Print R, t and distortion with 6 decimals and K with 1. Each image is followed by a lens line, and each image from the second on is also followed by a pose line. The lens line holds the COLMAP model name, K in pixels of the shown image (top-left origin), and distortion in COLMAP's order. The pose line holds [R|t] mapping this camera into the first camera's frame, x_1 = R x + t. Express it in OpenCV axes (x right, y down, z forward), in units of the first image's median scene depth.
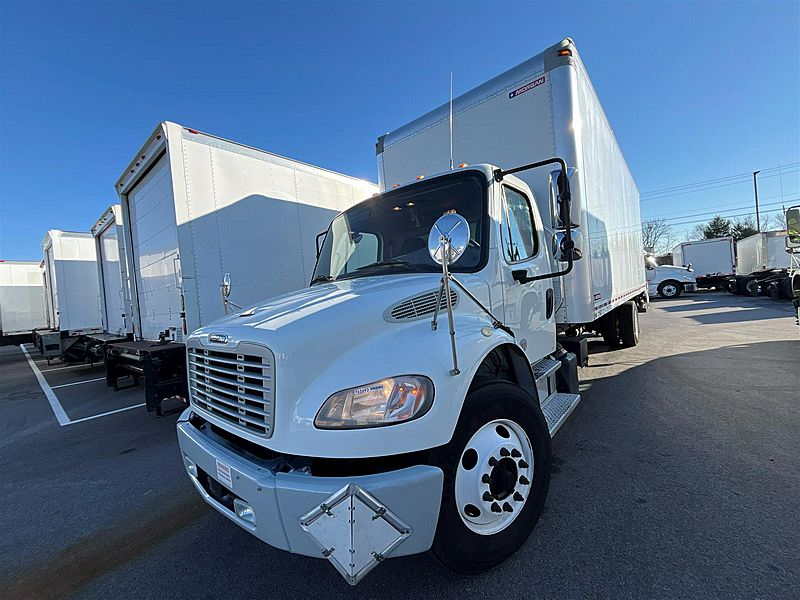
lens RADIAL K [[323.3, 0, 395.4], [0, 323.3, 301.8], [0, 0, 1]] dist [-0.001389, 0.000031]
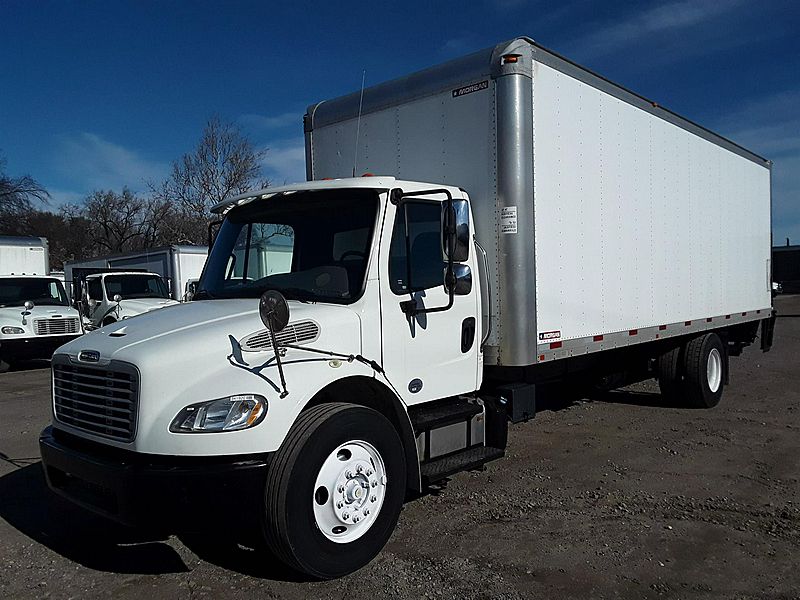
lens RADIAL K [[657.4, 0, 395.5], [0, 657.4, 312.6], [0, 0, 1]] dist [0.066665, 0.032616]
pose [[0.998237, 0.057174, -0.015960, 0.475777], [-0.056670, 0.997930, 0.030415, -0.150749], [0.017666, -0.029457, 0.999410, -1.151099]]
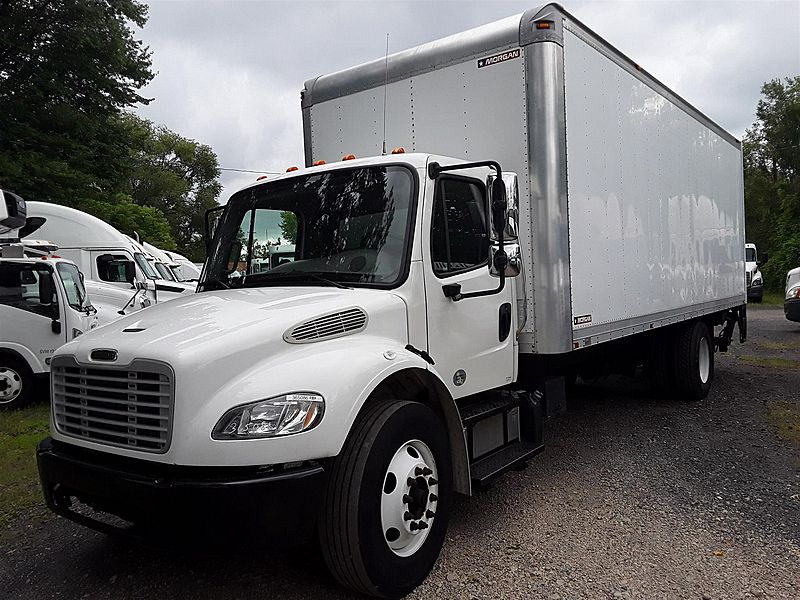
lens RADIAL K [[660.2, 0, 394.0], [0, 660.2, 299.6], [0, 0, 1]] dist [0.069090, -0.046801]
pose [[0.997274, 0.032135, 0.066426, 0.144865], [-0.032751, 0.999430, 0.008202, -0.085747], [-0.066124, -0.010355, 0.997758, -0.930282]]
